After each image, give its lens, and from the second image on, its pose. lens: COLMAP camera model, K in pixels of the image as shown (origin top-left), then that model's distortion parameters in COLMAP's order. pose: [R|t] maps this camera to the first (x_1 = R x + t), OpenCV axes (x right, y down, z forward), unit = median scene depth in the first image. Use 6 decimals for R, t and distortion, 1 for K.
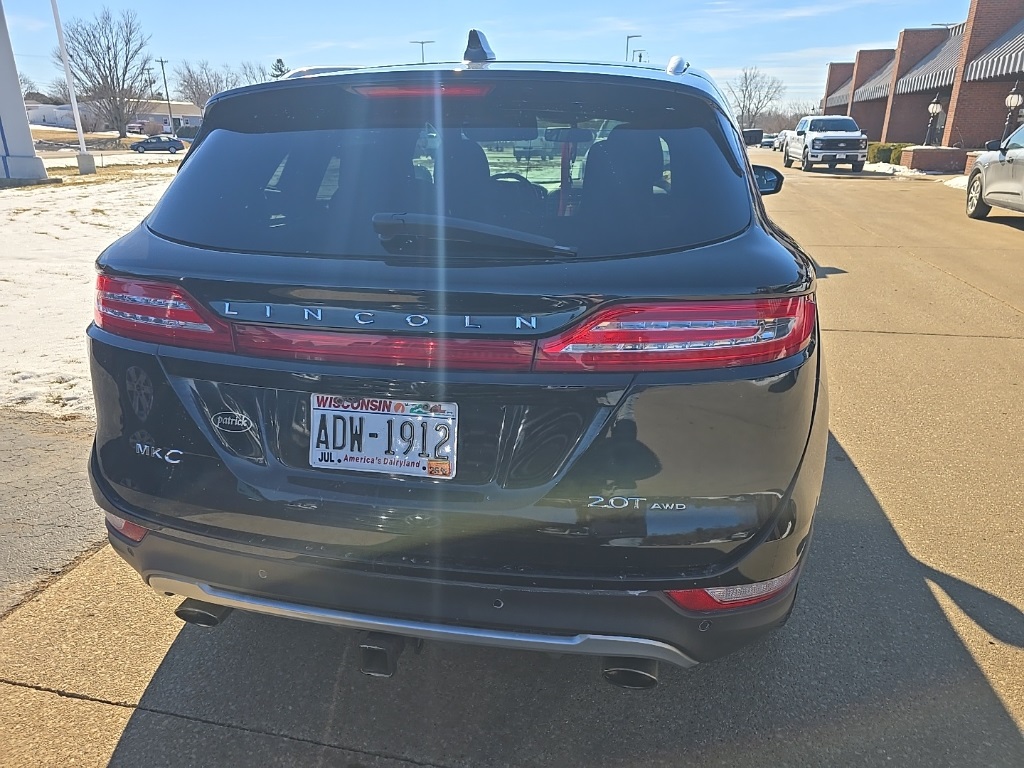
lens RADIAL K [[692.8, 0, 512.0], [0, 692.8, 384.0], [0, 0, 1]] dist [0.050472, -0.037919]
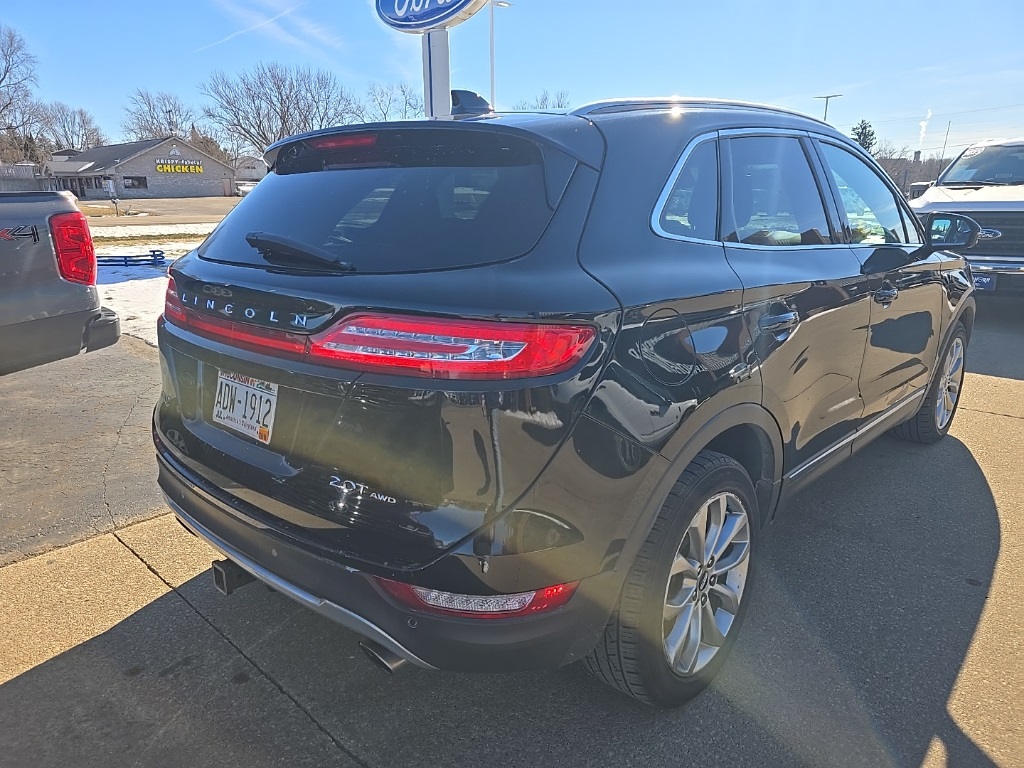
lens RADIAL K [[692.8, 0, 512.0], [0, 692.8, 384.0], [0, 0, 1]] dist [0.050472, -0.037919]
pose [[0.858368, 0.127468, -0.496948, 0.878819], [-0.165179, 0.985729, -0.032470, -0.000344], [0.485717, 0.109957, 0.867173, 0.117606]]
